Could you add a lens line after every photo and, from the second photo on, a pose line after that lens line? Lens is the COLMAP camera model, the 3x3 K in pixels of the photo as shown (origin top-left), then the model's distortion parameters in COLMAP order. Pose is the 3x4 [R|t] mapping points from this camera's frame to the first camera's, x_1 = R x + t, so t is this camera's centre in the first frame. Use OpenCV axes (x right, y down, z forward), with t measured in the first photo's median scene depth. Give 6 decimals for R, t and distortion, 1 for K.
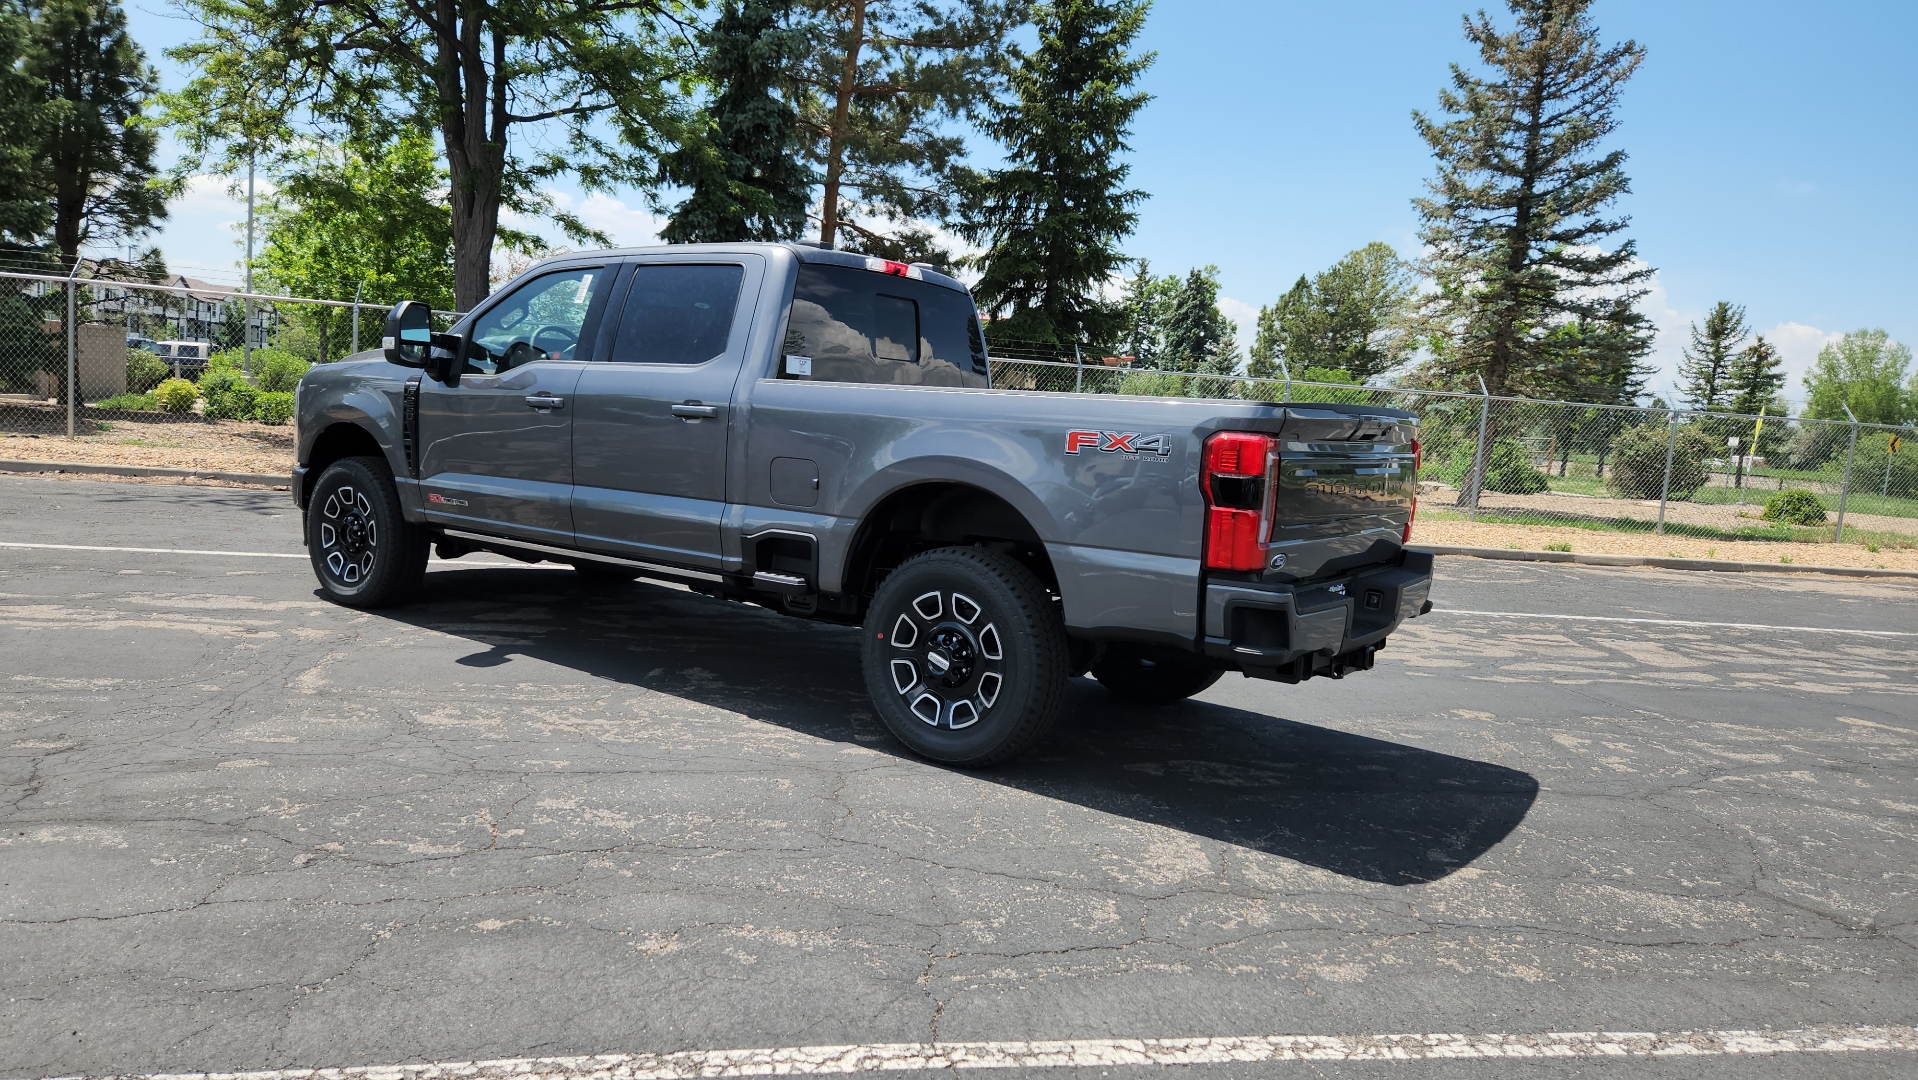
lens RADIAL K [[1286.3, 0, 924.2], [0, 1286.3, 533.2], [0, 0, 1]] dist [0.072644, -0.060906]
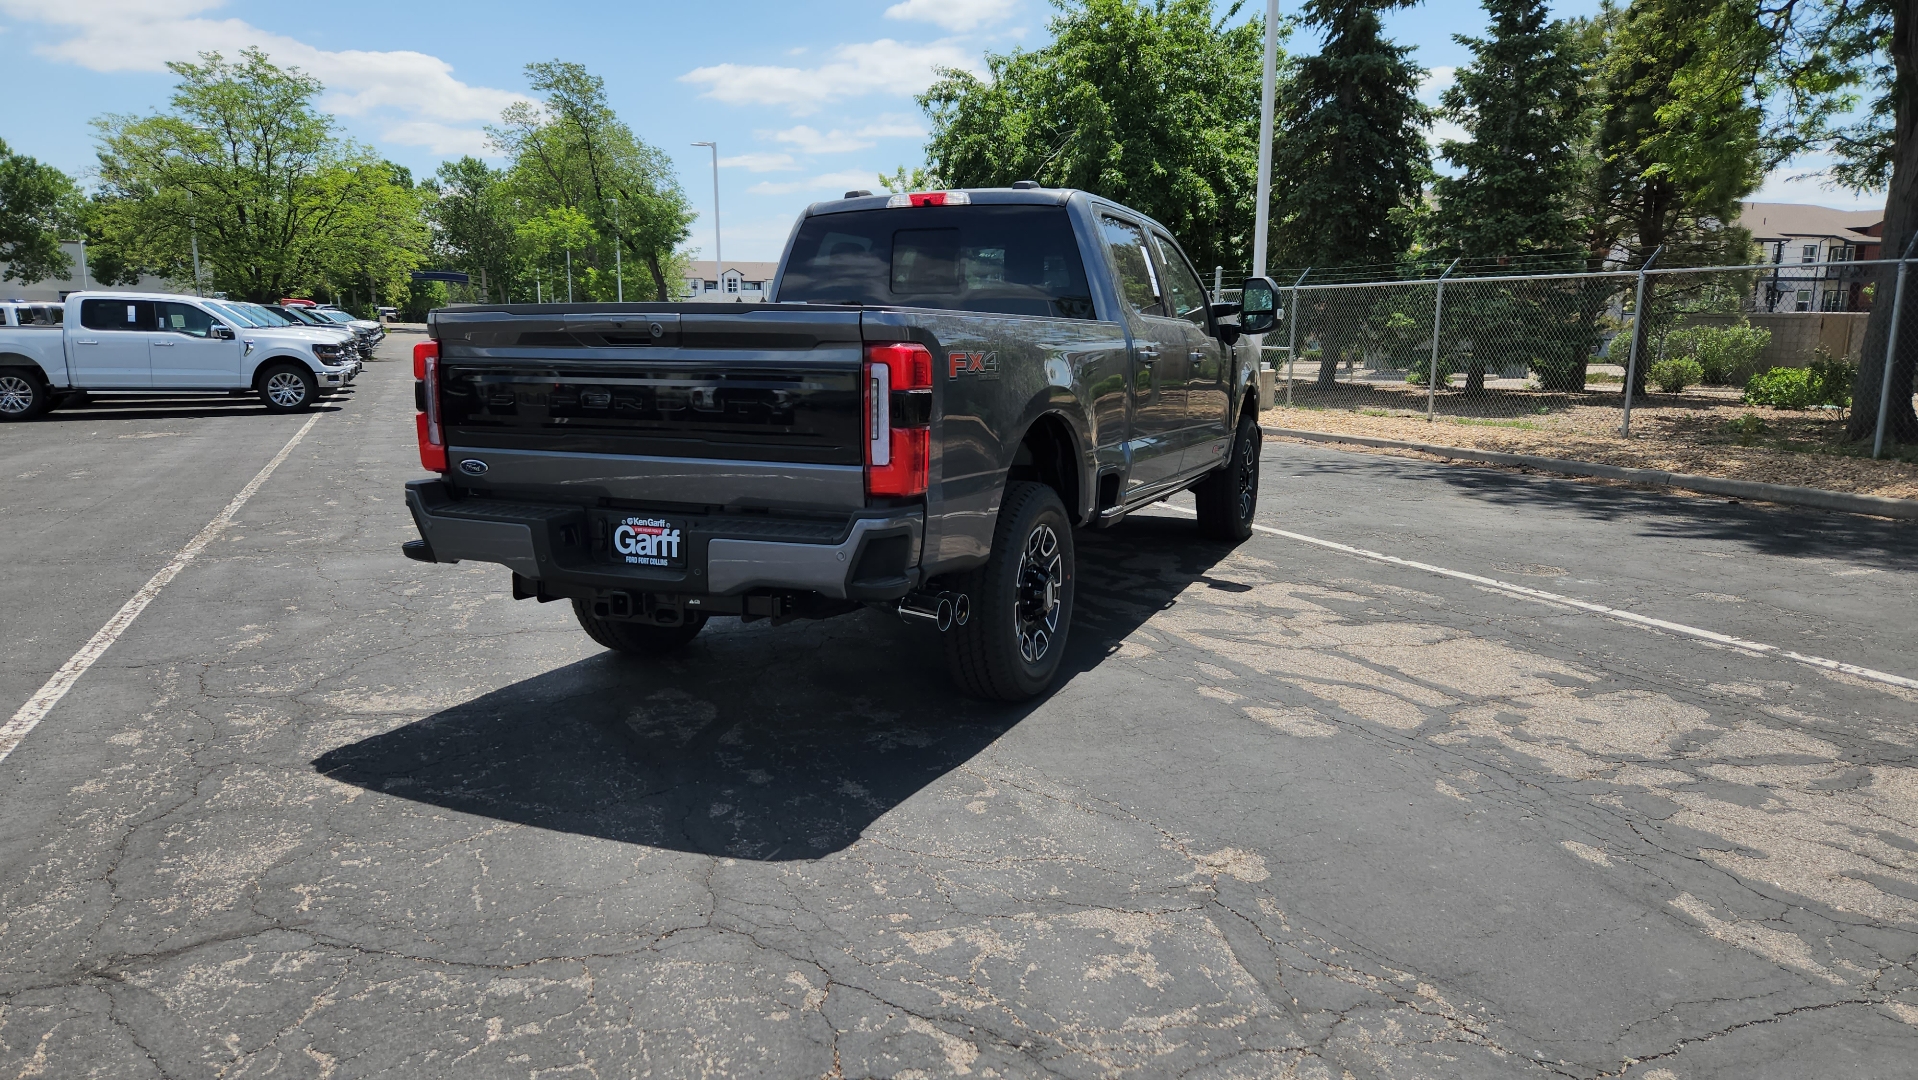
lens RADIAL K [[1279.6, 0, 931.9], [0, 1279.6, 548.5], [0, 0, 1]] dist [0.072960, -0.058448]
pose [[0.197233, 0.094210, -0.975820, 0.838003], [-0.088312, 0.993032, 0.078022, -0.015831], [0.976371, 0.070788, 0.204178, 0.719161]]
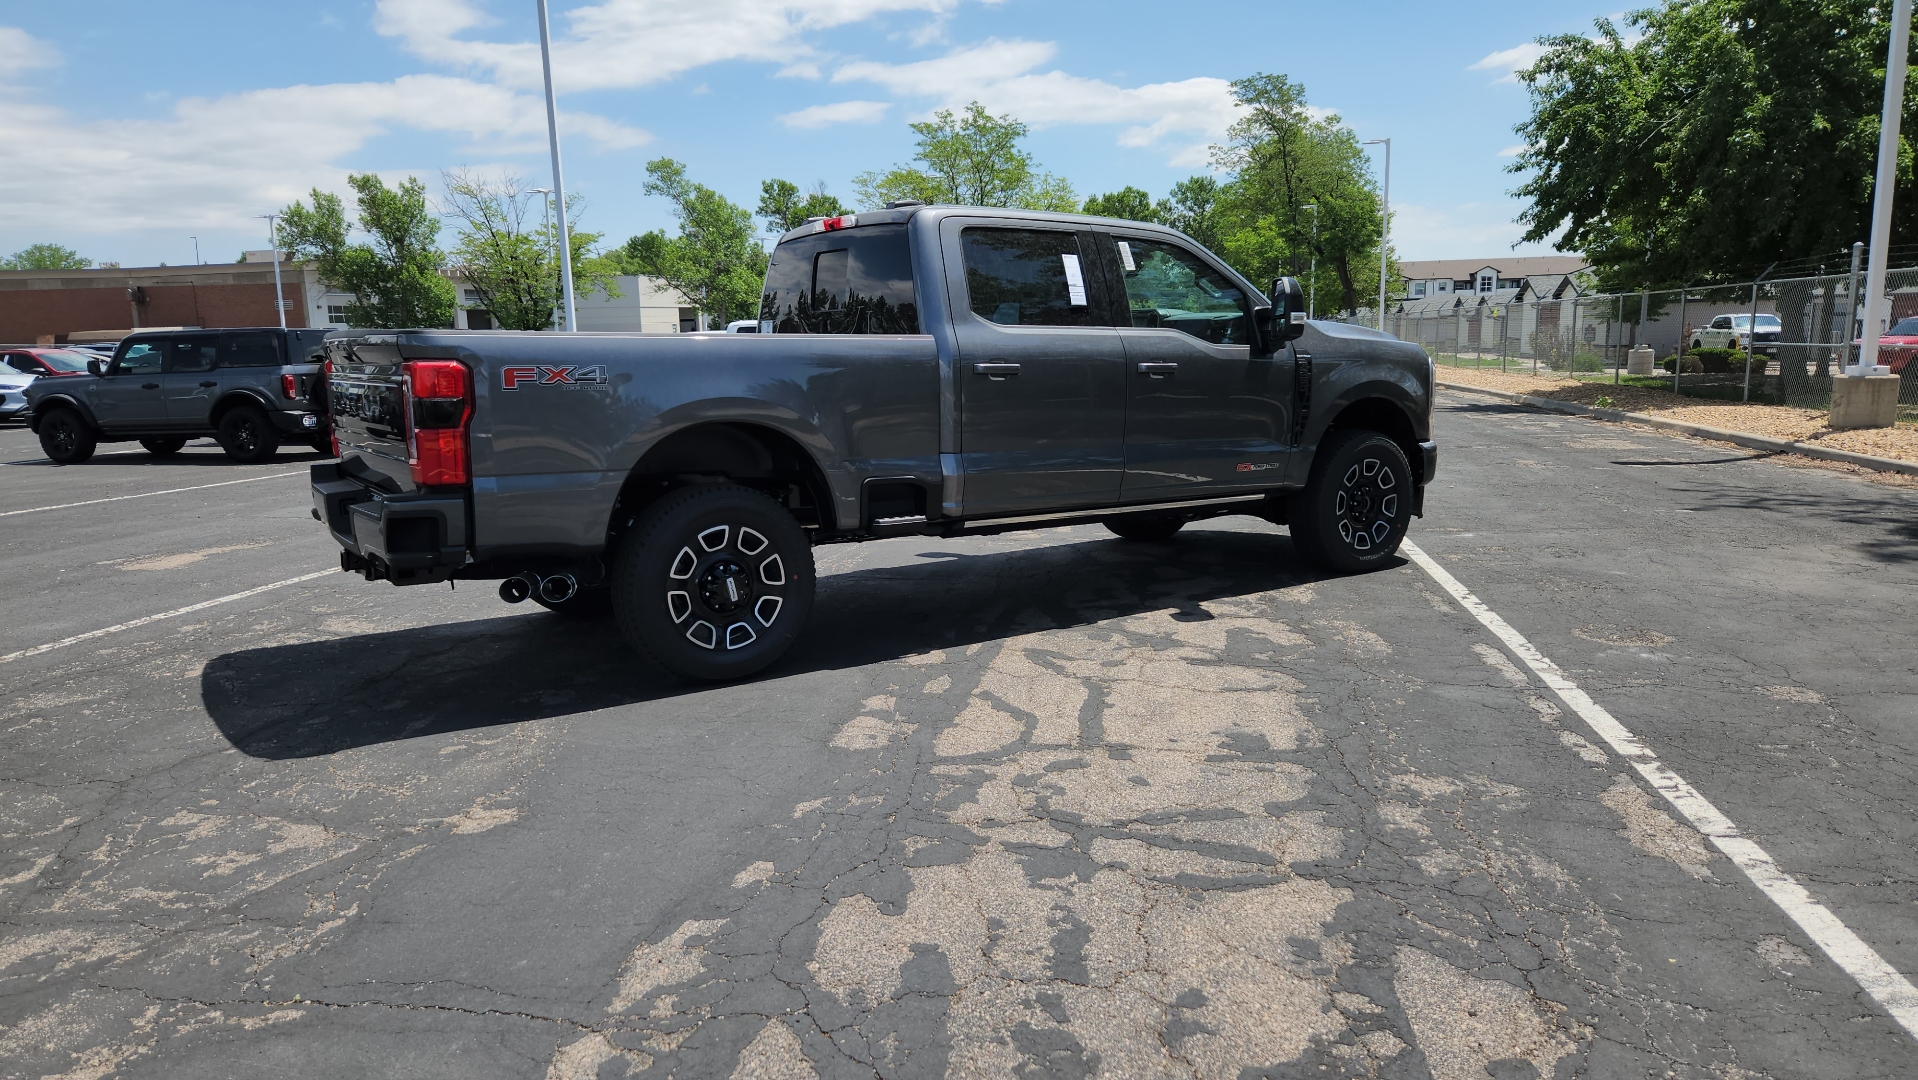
lens RADIAL K [[1284.5, 0, 927.6], [0, 1284.5, 545.5], [0, 0, 1]] dist [0.072013, -0.058653]
pose [[-0.362101, 0.079466, -0.928746, 0.832910], [-0.105023, 0.986537, 0.125357, -0.074535], [0.926204, 0.142931, -0.348880, 1.291119]]
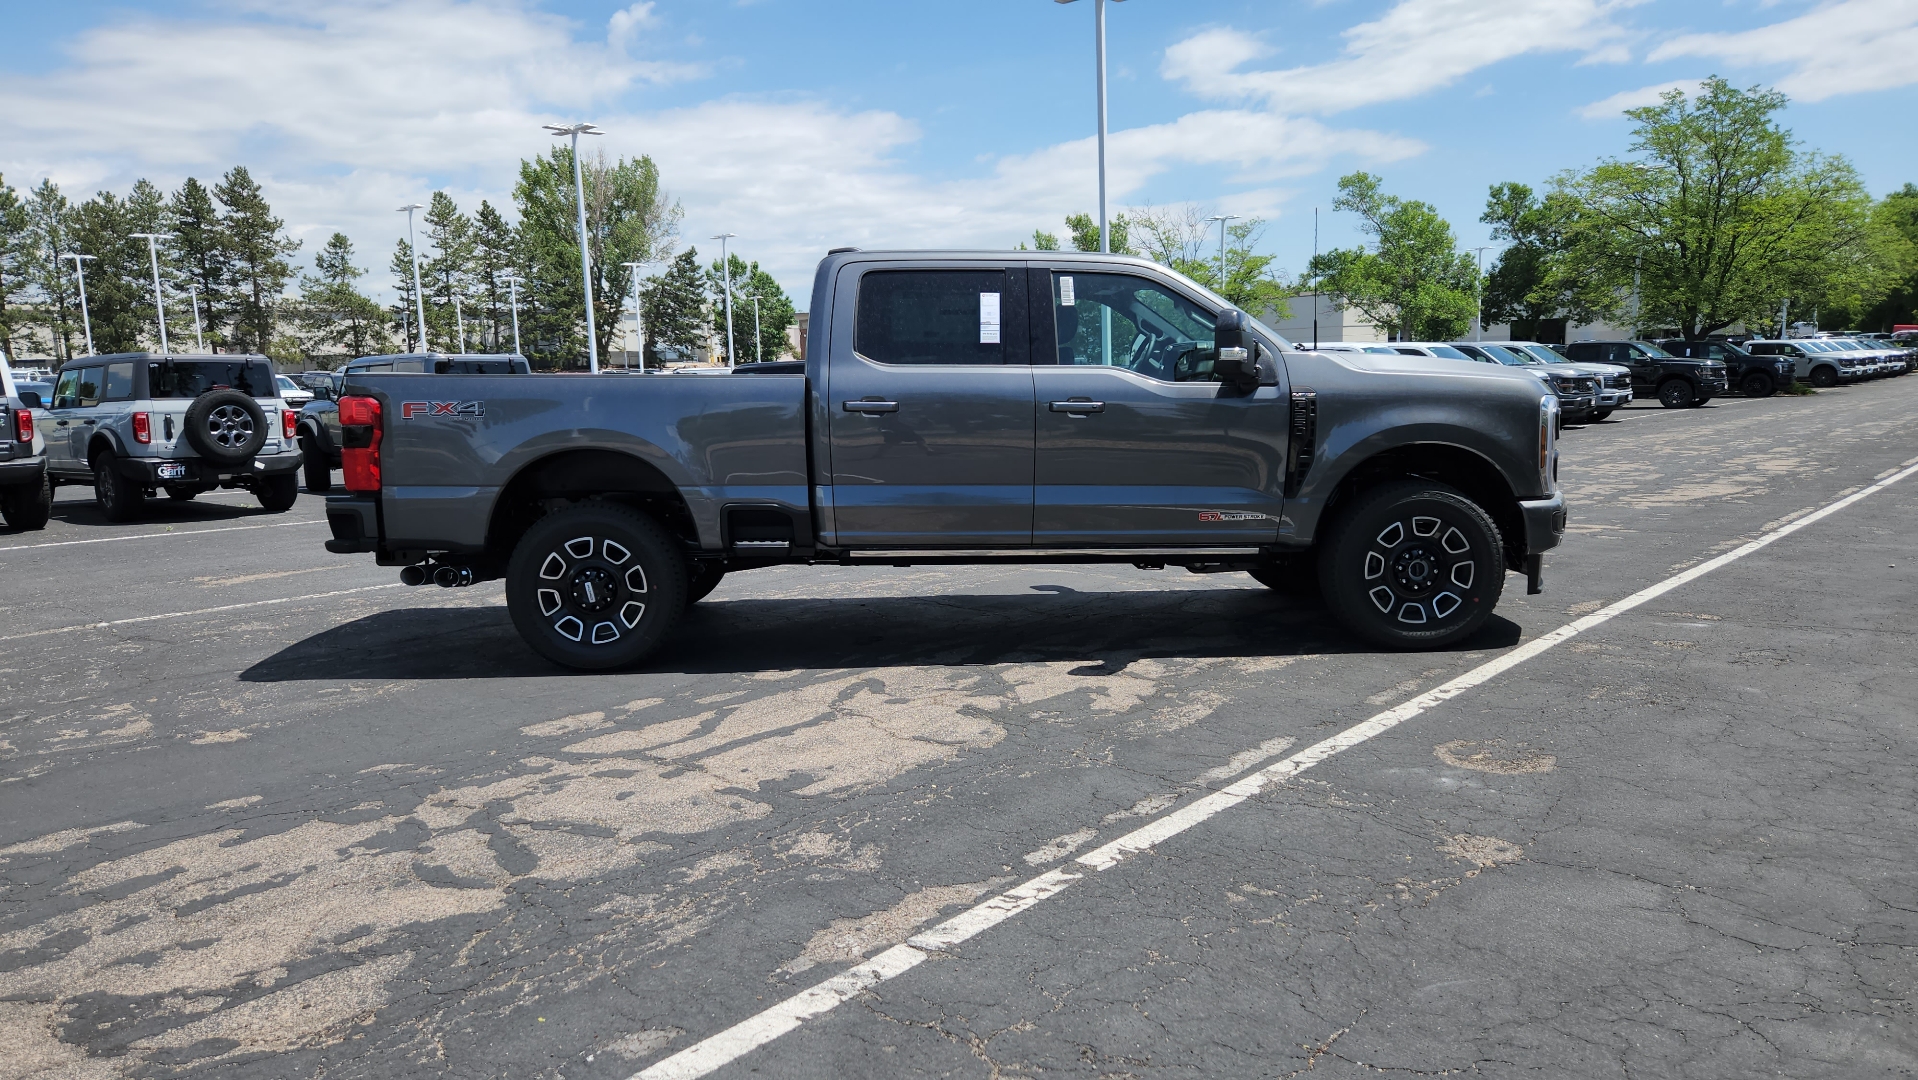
lens RADIAL K [[1281.8, 0, 924.4], [0, 1281.8, 543.4], [0, 0, 1]] dist [0.074128, -0.059495]
pose [[-0.801751, 0.020385, -0.597310, 0.518688], [-0.100207, 0.980685, 0.167974, -0.146965], [0.589197, 0.194528, -0.784223, 1.747823]]
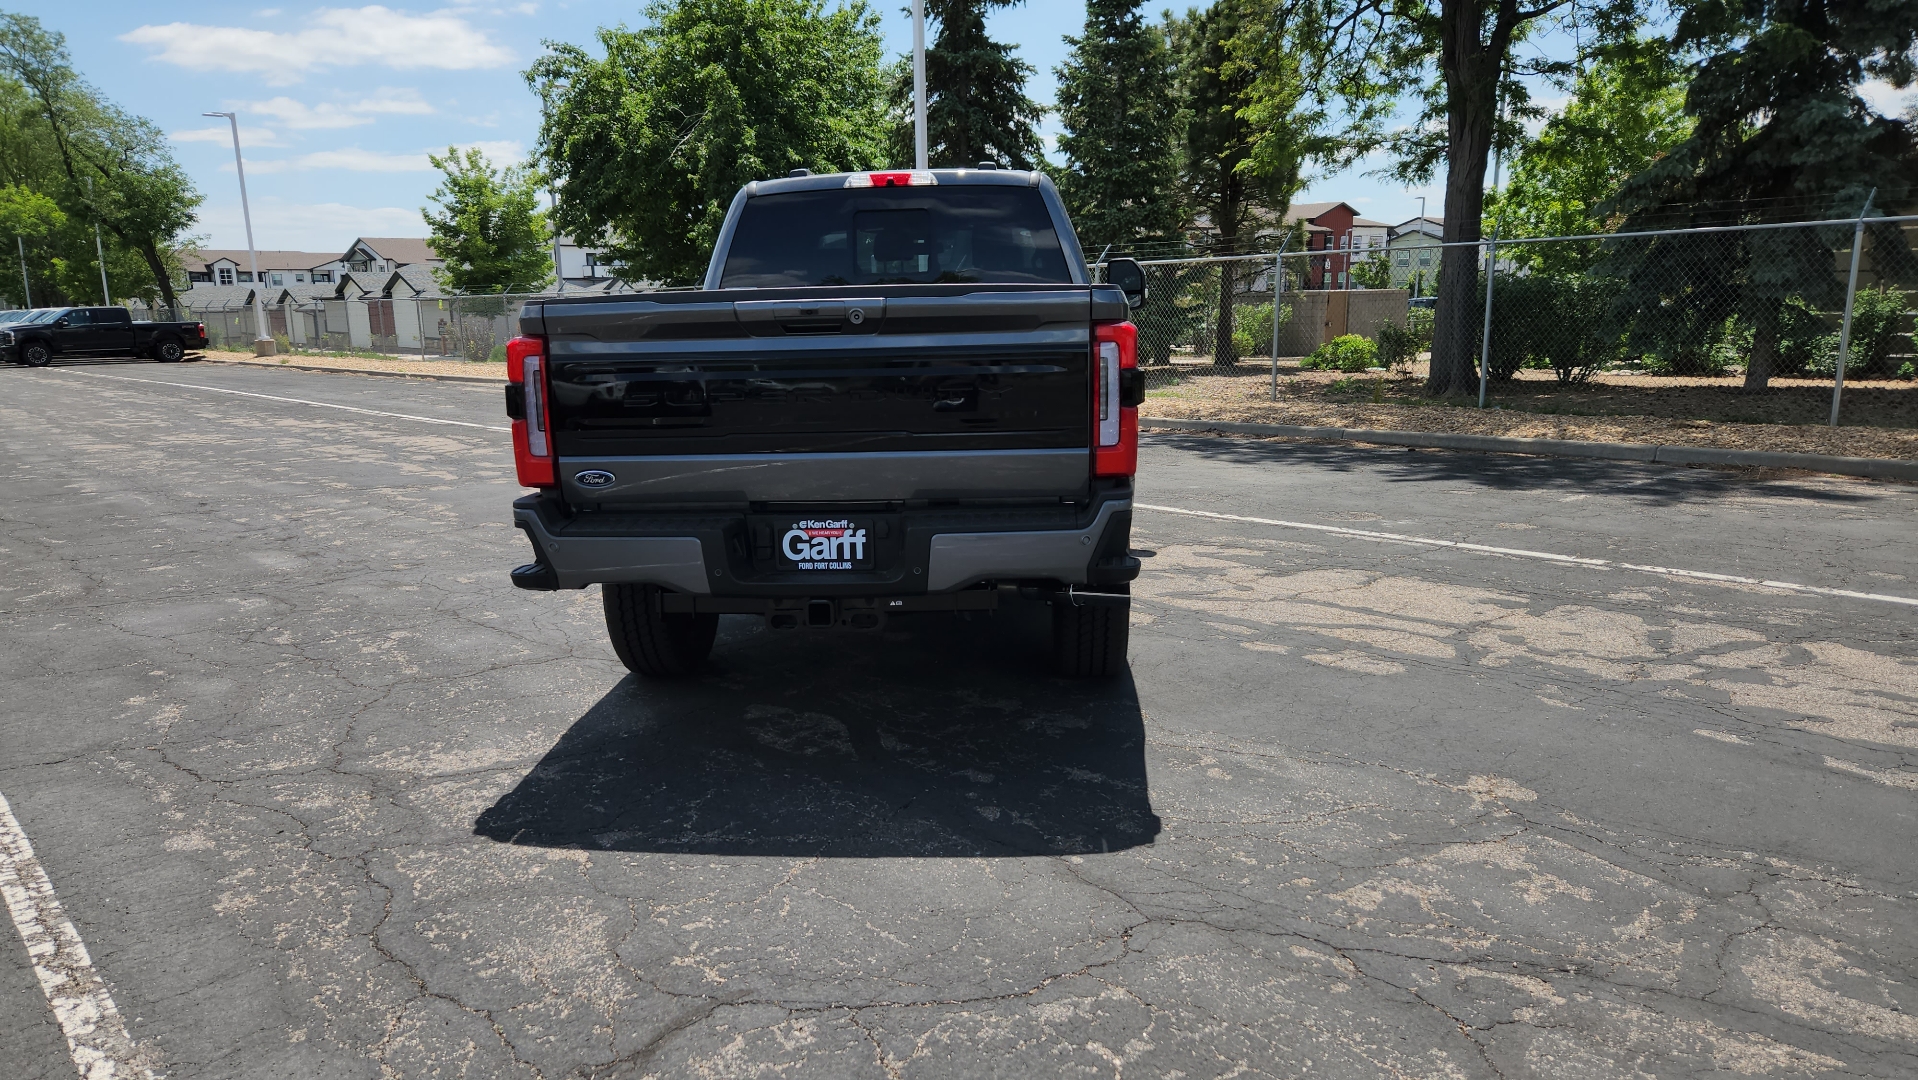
lens RADIAL K [[1280.8, 0, 924.6], [0, 1280.8, 565.9], [0, 0, 1]] dist [0.067388, -0.053906]
pose [[0.510056, 0.083037, -0.856124, 0.727021], [-0.028560, 0.996415, 0.079628, 0.002890], [0.859667, -0.016163, 0.510599, 0.463252]]
